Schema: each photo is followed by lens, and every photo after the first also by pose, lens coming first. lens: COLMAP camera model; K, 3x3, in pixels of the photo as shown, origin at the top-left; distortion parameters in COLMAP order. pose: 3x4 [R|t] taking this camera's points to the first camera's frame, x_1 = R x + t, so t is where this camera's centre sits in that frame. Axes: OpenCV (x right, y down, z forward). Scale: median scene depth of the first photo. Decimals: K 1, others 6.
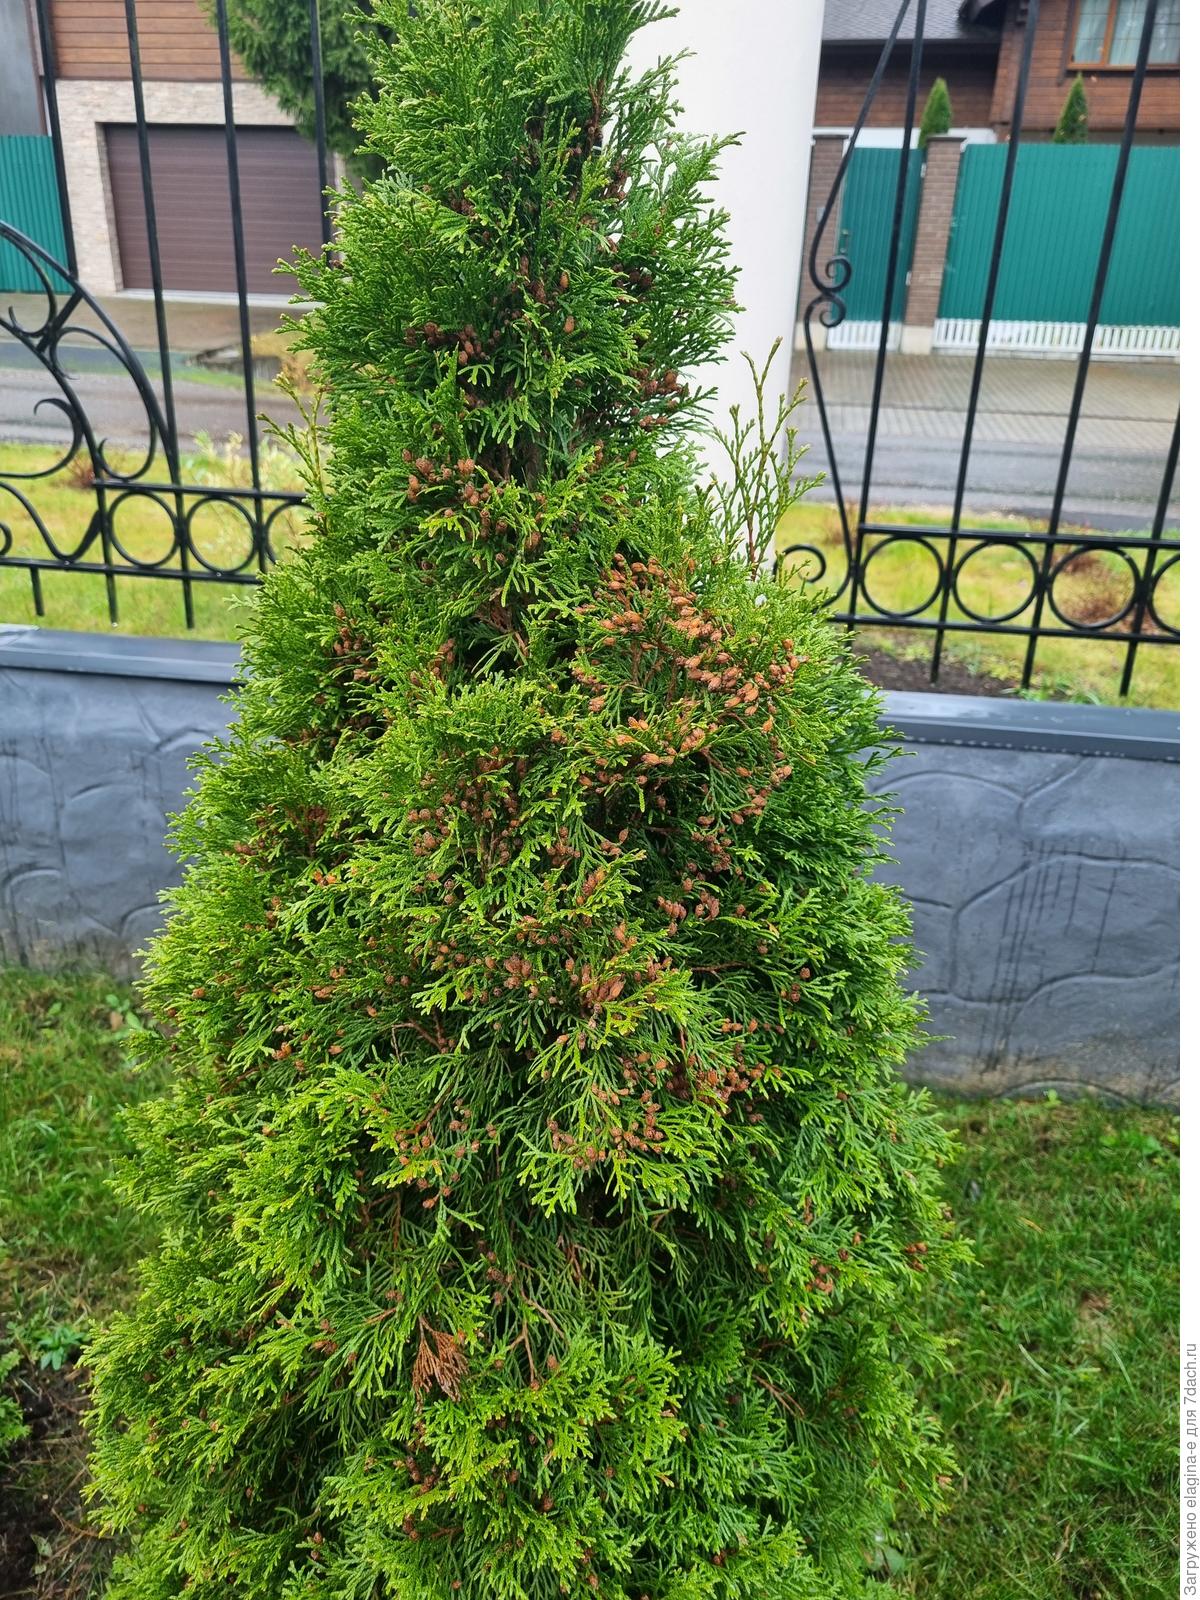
lens RADIAL K [[1217.6, 0, 600.0], [0, 1217.6, 800.0], [0, 0, 1]] dist [0.008673, -0.003819]
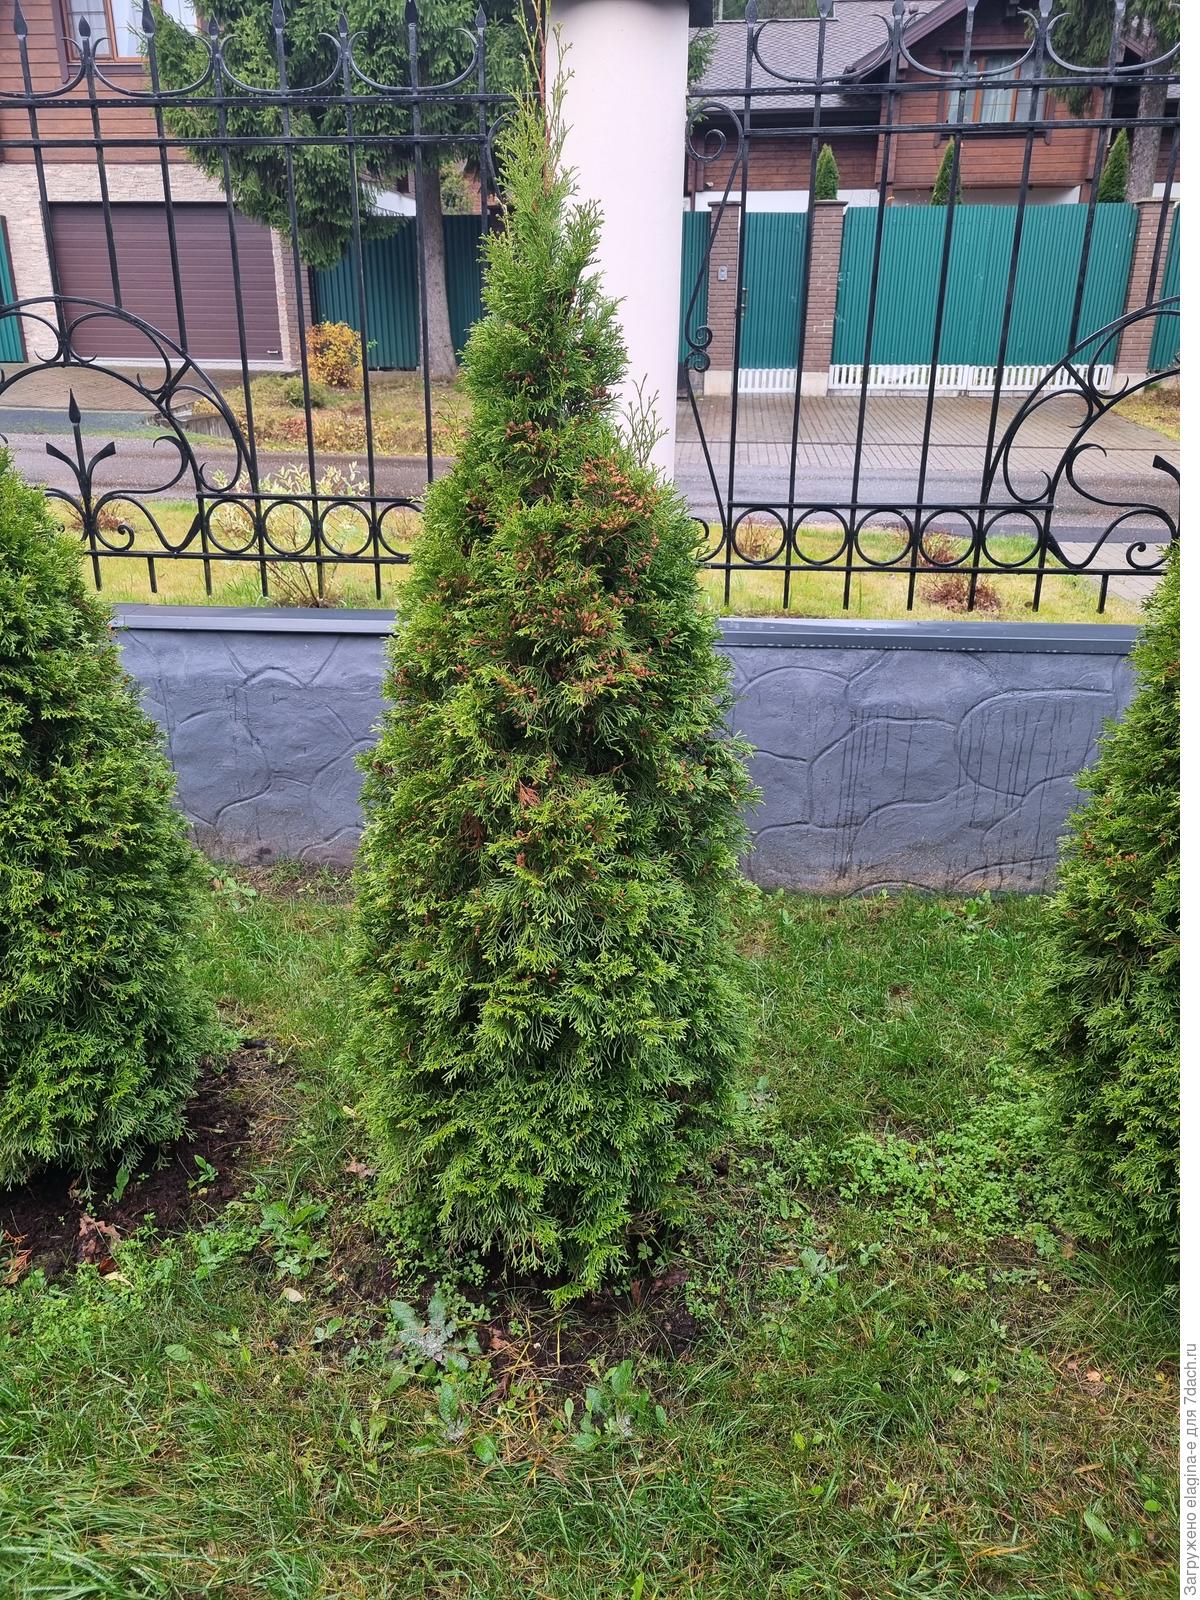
lens RADIAL K [[1187.1, 0, 607.5], [0, 1187.1, 803.4], [0, 0, 1]] dist [0.002604, 0.002648]
pose [[0.997276, -0.048114, 0.055912, -0.033609], [0.049618, 0.998434, -0.025830, 0.170225], [-0.054582, 0.028534, 0.998102, -0.425872]]
